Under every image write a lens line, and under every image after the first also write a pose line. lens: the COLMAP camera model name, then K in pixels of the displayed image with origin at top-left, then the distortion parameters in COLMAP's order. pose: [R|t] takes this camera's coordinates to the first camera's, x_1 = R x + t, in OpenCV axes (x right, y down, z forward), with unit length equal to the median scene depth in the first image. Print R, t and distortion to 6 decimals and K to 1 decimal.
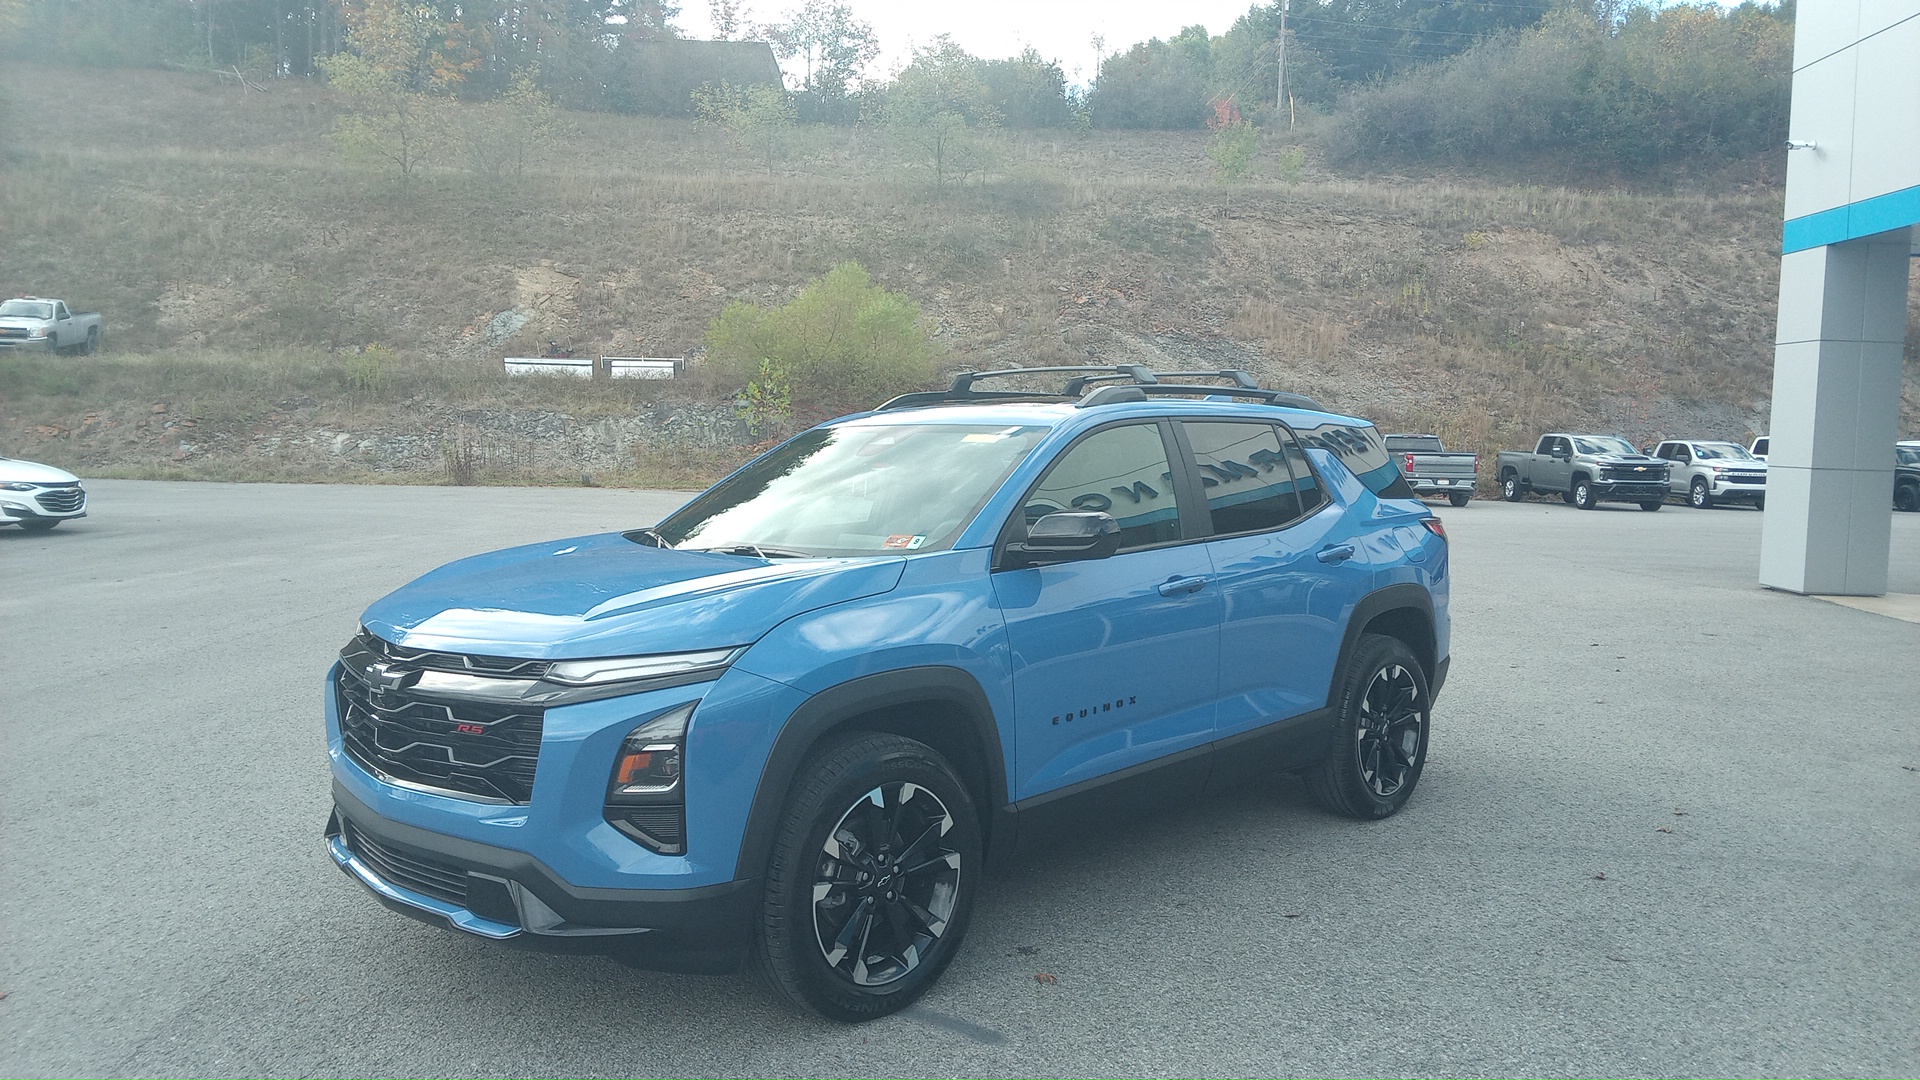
lens RADIAL K [[1425.6, 0, 960.0], [0, 1425.6, 540.0], [0, 0, 1]] dist [0.046099, -0.075244]
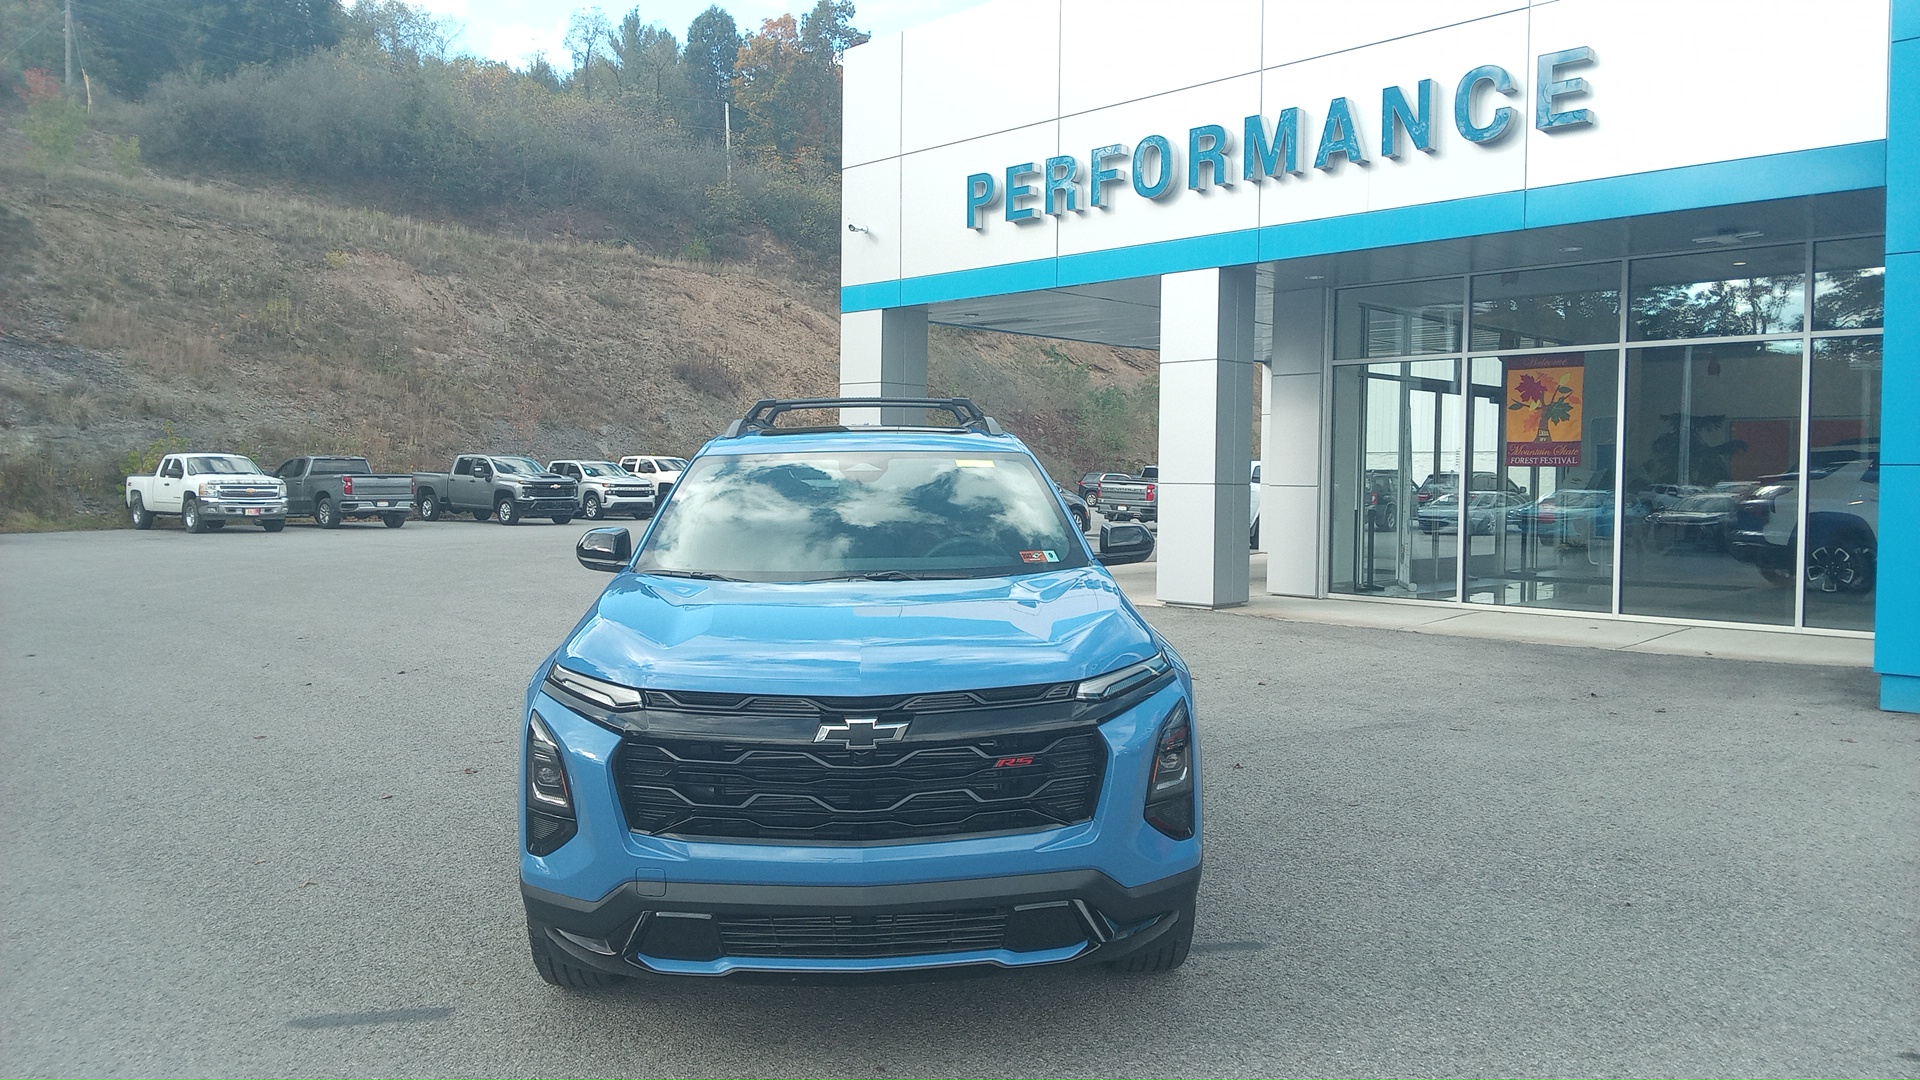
lens RADIAL K [[1435.4, 0, 919.5], [0, 1435.4, 542.1], [0, 0, 1]] dist [0.046510, -0.075627]
pose [[0.659576, -0.051636, 0.749862, -0.136461], [0.061243, 0.998012, 0.014854, -0.004791], [-0.749138, 0.036127, 0.661428, 0.046742]]
